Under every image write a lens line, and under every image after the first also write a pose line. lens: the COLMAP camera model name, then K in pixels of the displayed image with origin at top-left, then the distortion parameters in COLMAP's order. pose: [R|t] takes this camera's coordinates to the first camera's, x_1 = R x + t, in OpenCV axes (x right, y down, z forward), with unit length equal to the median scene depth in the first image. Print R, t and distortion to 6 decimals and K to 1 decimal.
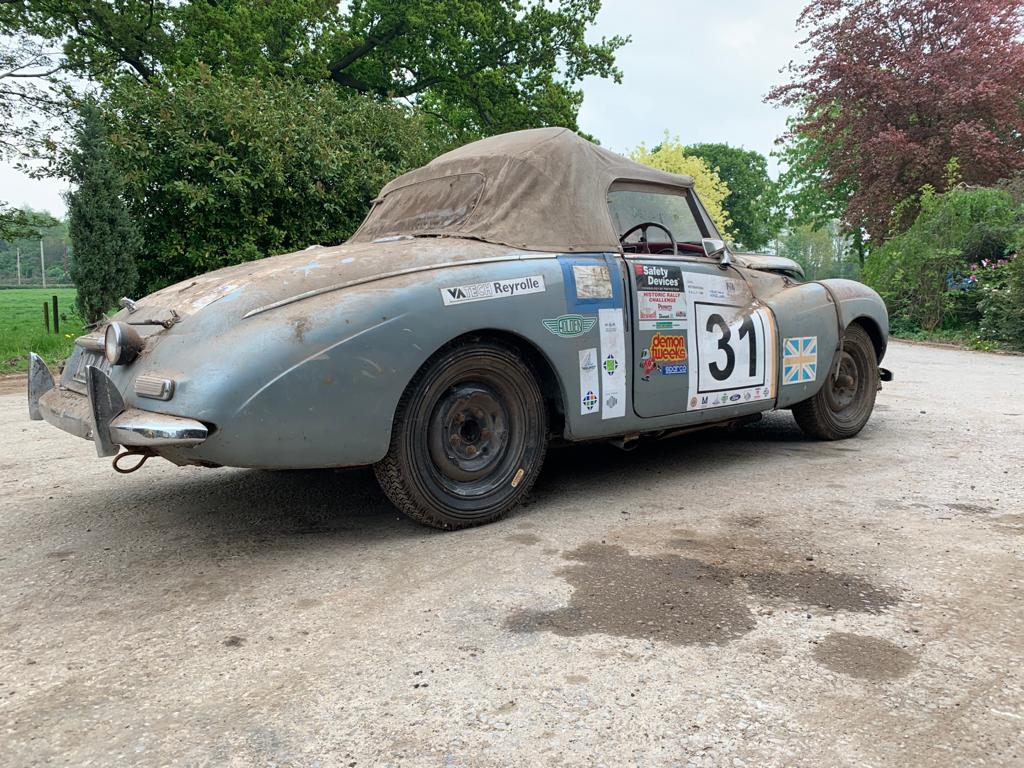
lens RADIAL K [[785.2, 0, 521.6], [0, 785.2, 381.6], [0, 0, 1]] dist [0.003118, 0.000417]
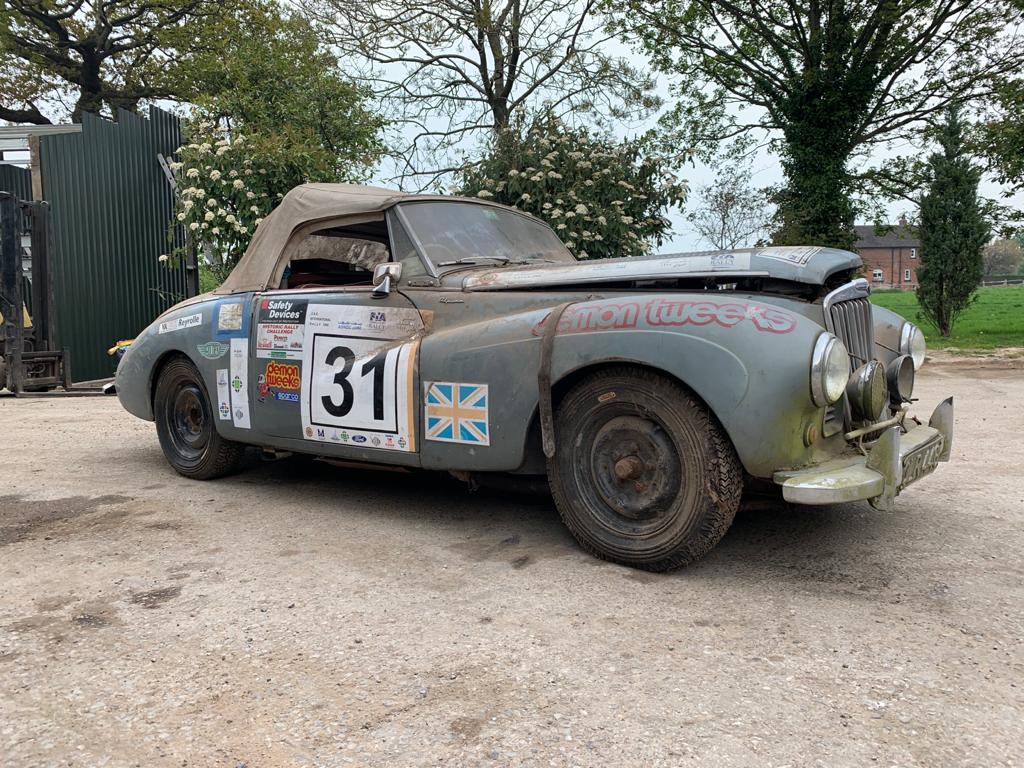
lens RADIAL K [[775.6, 0, 518.5], [0, 775.6, 378.4], [0, 0, 1]] dist [0.079330, -0.115606]
pose [[0.216219, 0.086997, -0.972461, 1.292362], [-0.077012, 0.994439, 0.071840, -0.140362], [0.973303, 0.059358, 0.221717, 1.066434]]
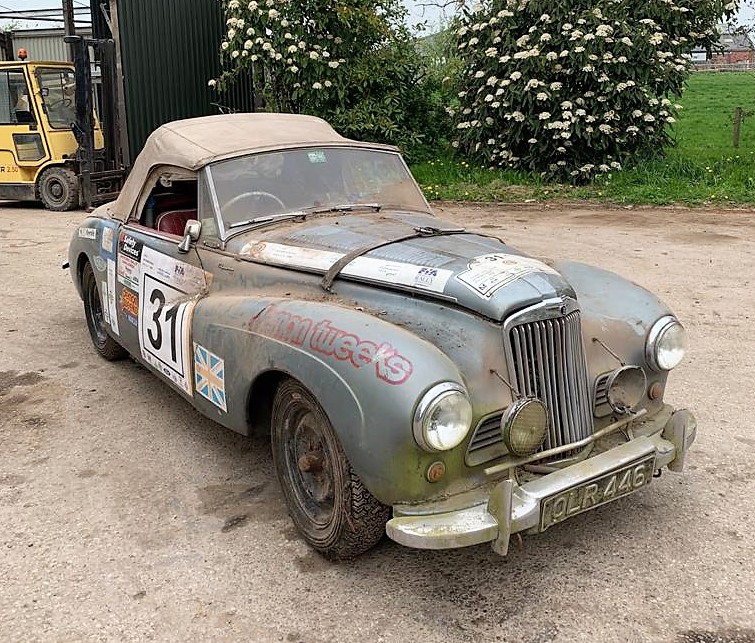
lens RADIAL K [[789.4, 0, 386.1], [0, 789.4, 216.2], [0, 0, 1]] dist [0.006509, 0.015346]
pose [[-0.087385, 0.175911, -0.980520, 1.371305], [-0.074941, 0.980335, 0.182557, -0.440154], [0.993352, 0.089434, -0.072484, 1.478133]]
